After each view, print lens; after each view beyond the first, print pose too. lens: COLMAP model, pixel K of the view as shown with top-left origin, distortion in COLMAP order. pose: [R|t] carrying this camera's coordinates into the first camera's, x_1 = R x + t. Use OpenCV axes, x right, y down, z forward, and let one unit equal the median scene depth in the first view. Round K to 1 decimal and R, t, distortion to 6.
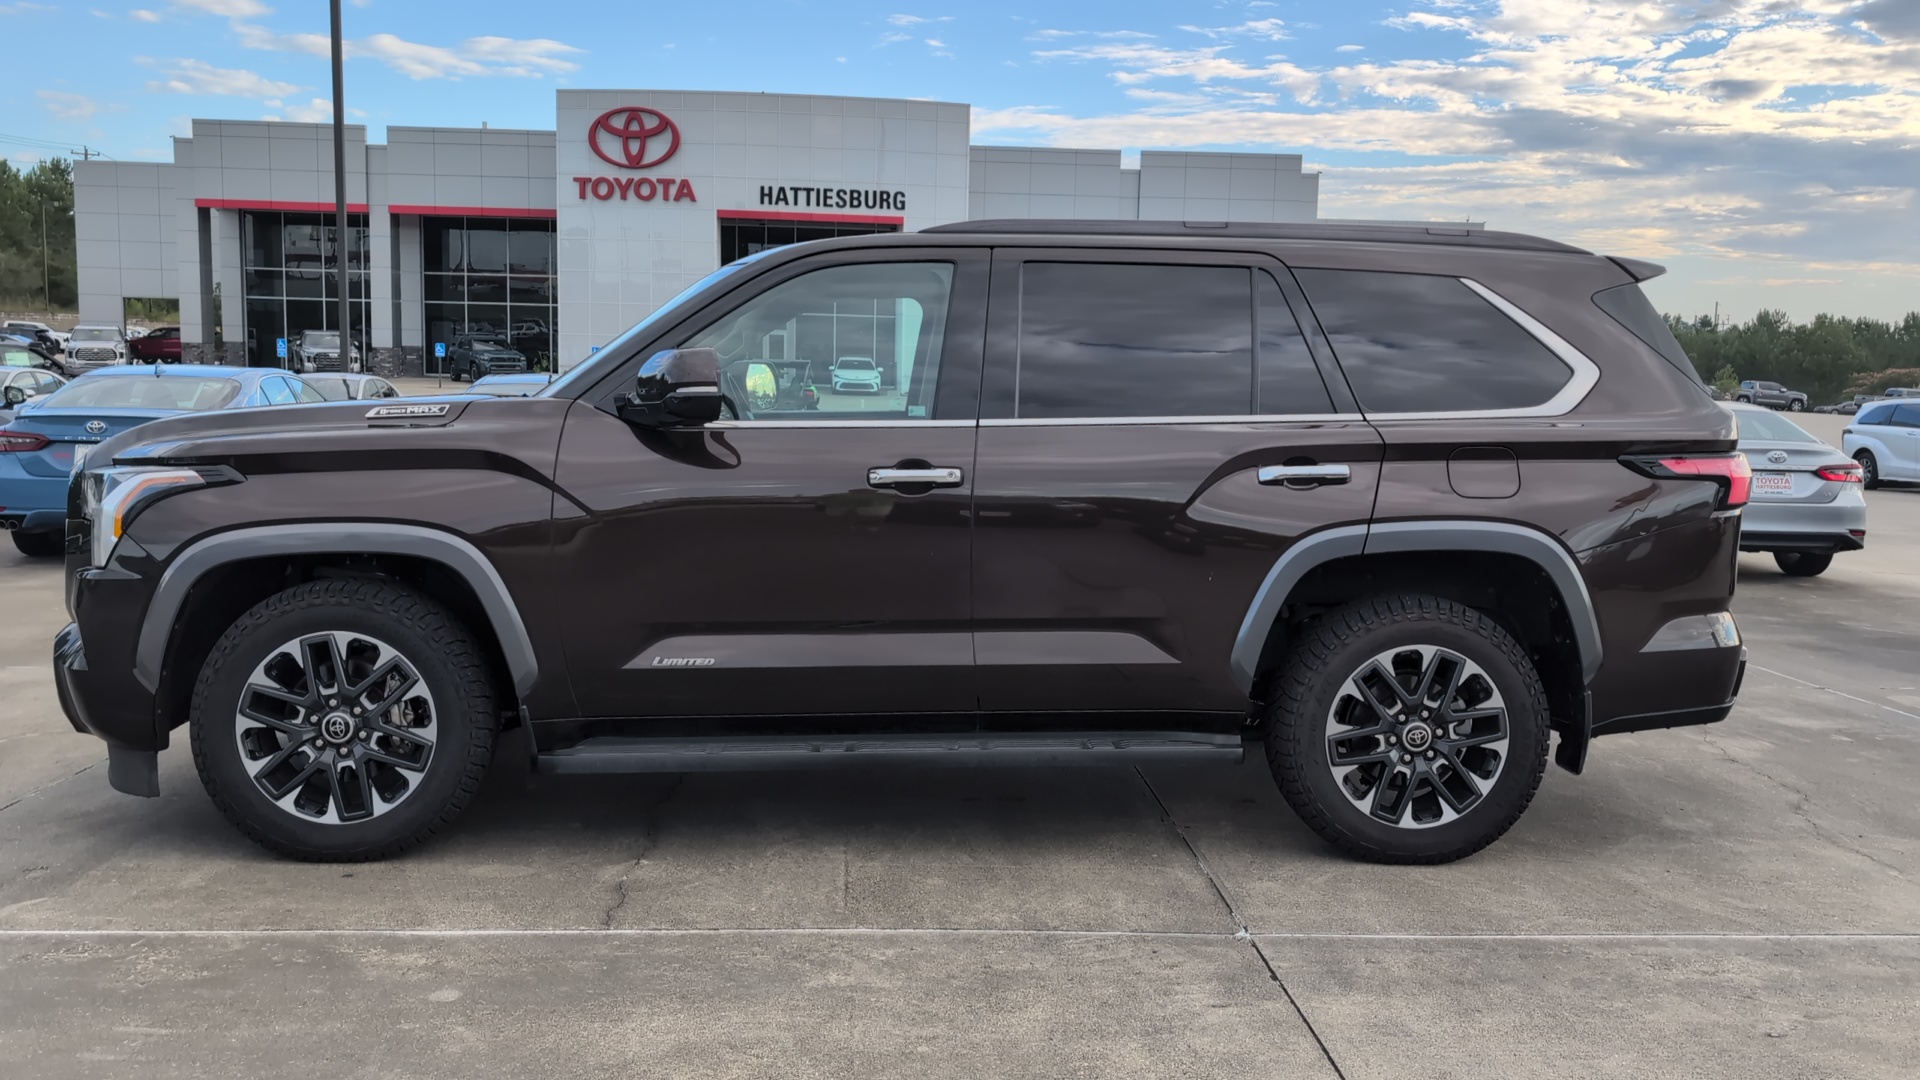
lens RADIAL K [[1648.1, 0, 970.1], [0, 1648.1, 555.4], [0, 0, 1]] dist [0.033179, -0.025589]
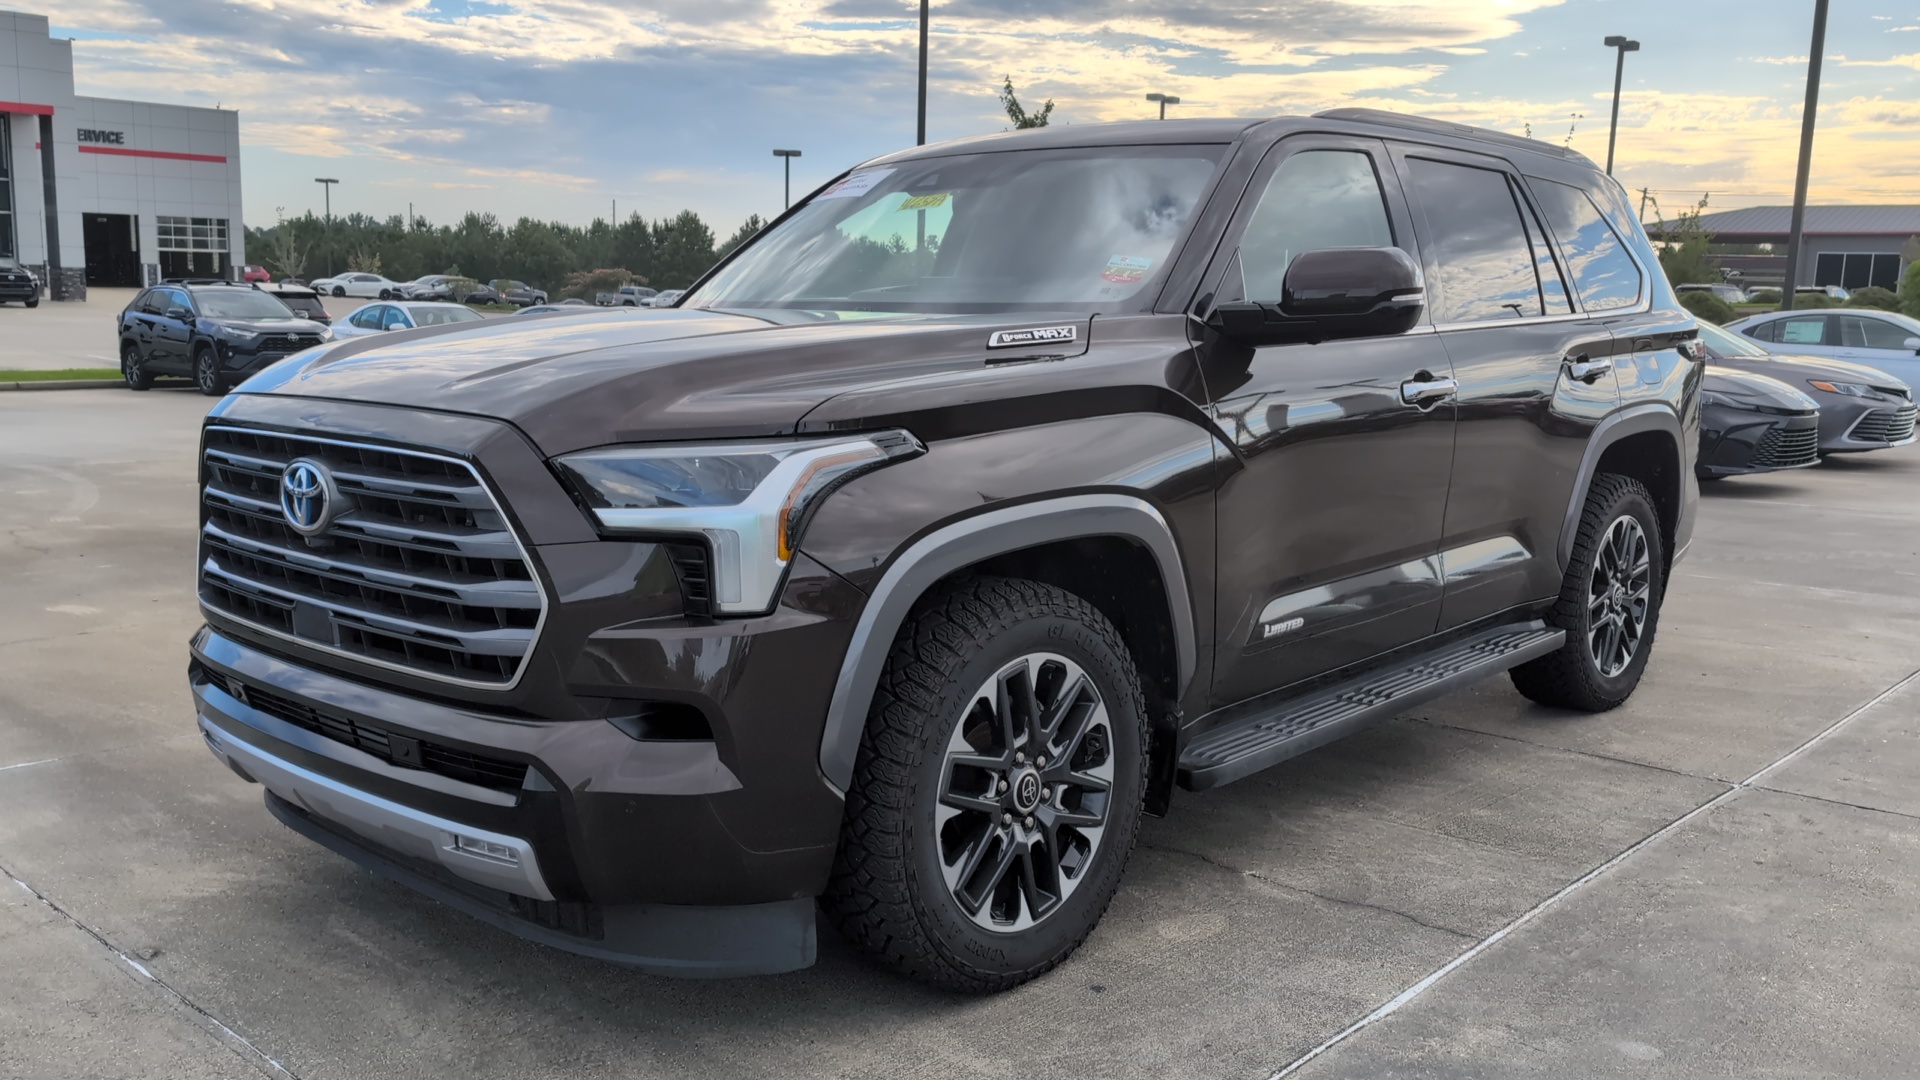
lens RADIAL K [[1648.1, 0, 954.7], [0, 1648.1, 528.8], [0, 0, 1]] dist [0.033179, -0.025589]
pose [[0.713736, -0.110632, 0.691623, -0.832942], [0.080068, 0.993861, 0.076350, -0.059115], [-0.695824, 0.000883, 0.718212, 0.495027]]
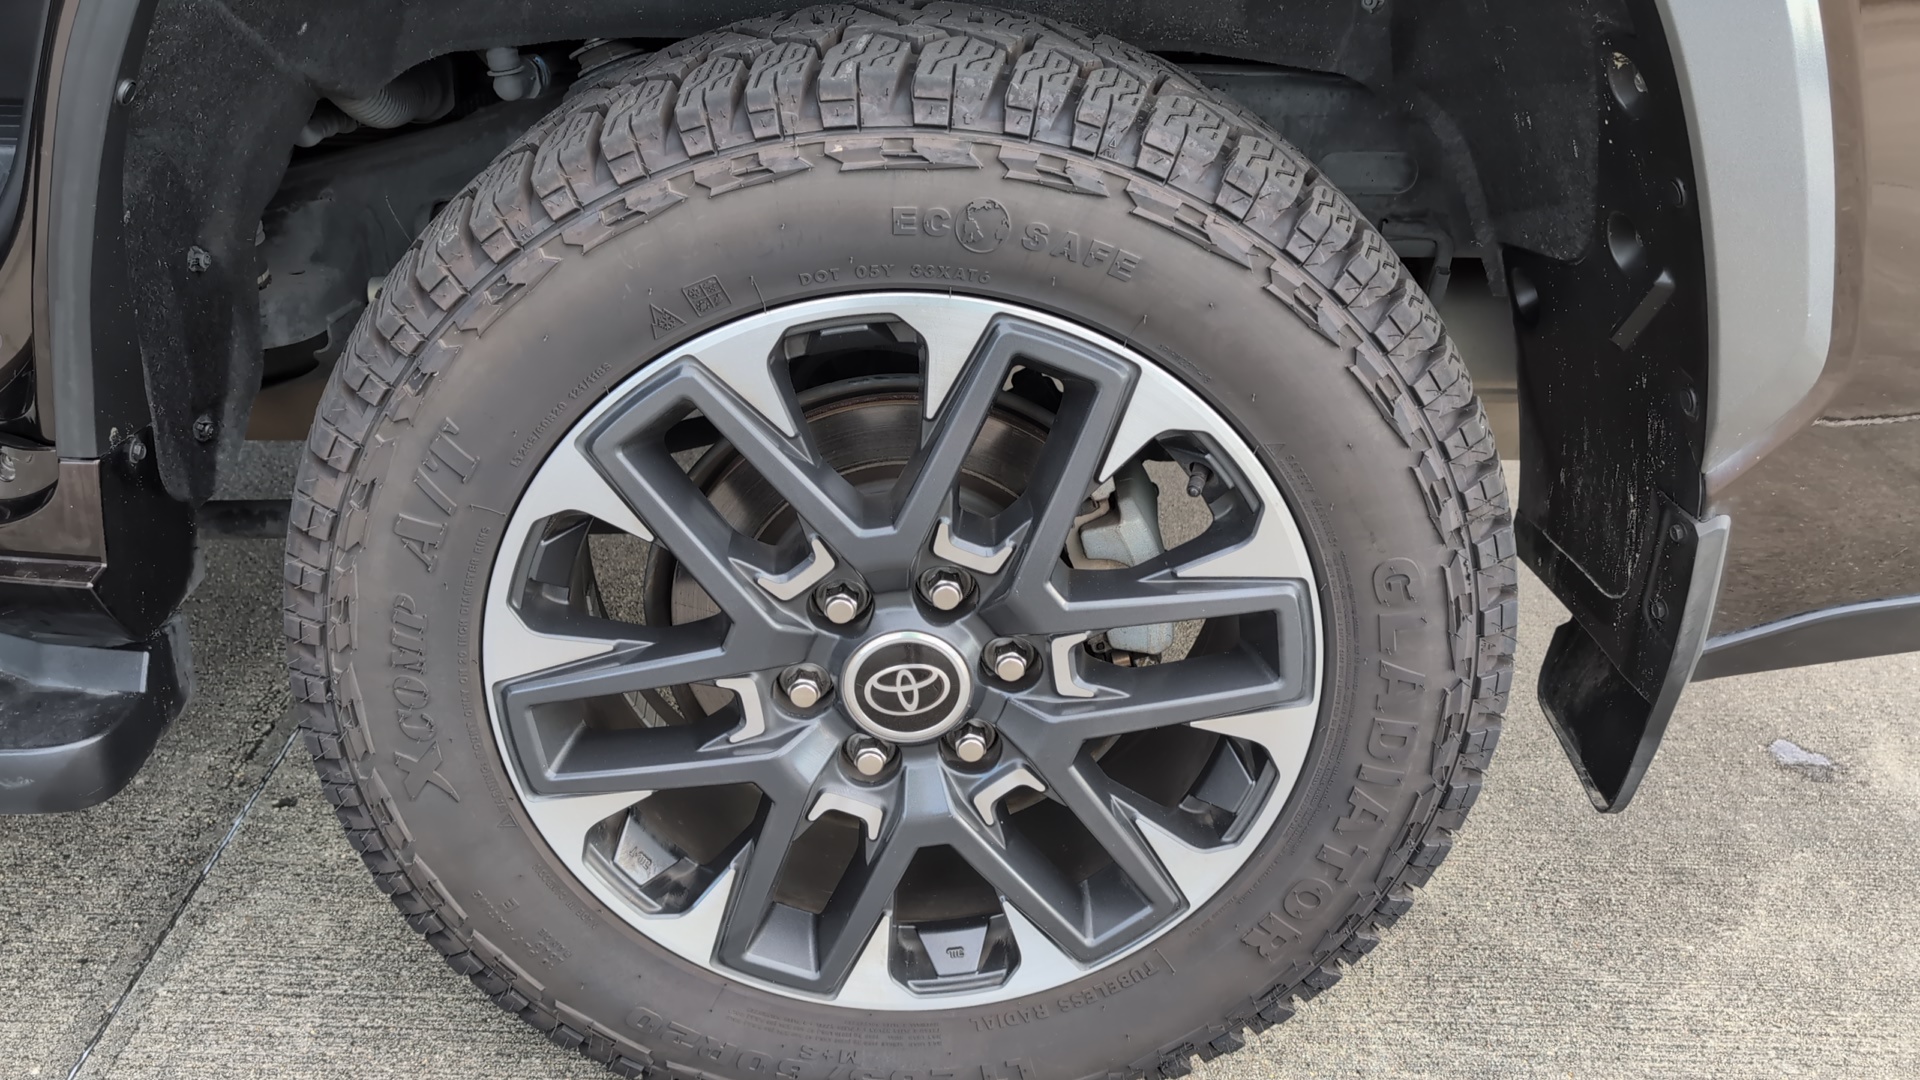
lens RADIAL K [[1564.1, 0, 959.4], [0, 1564.1, 533.9], [0, 0, 1]] dist [0.072046, 0.000700]
pose [[0.998504, 0.037017, -0.040255, 0.284790], [-0.019923, 0.931732, 0.362600, 0.012593], [0.050930, -0.361255, 0.931075, 0.807038]]
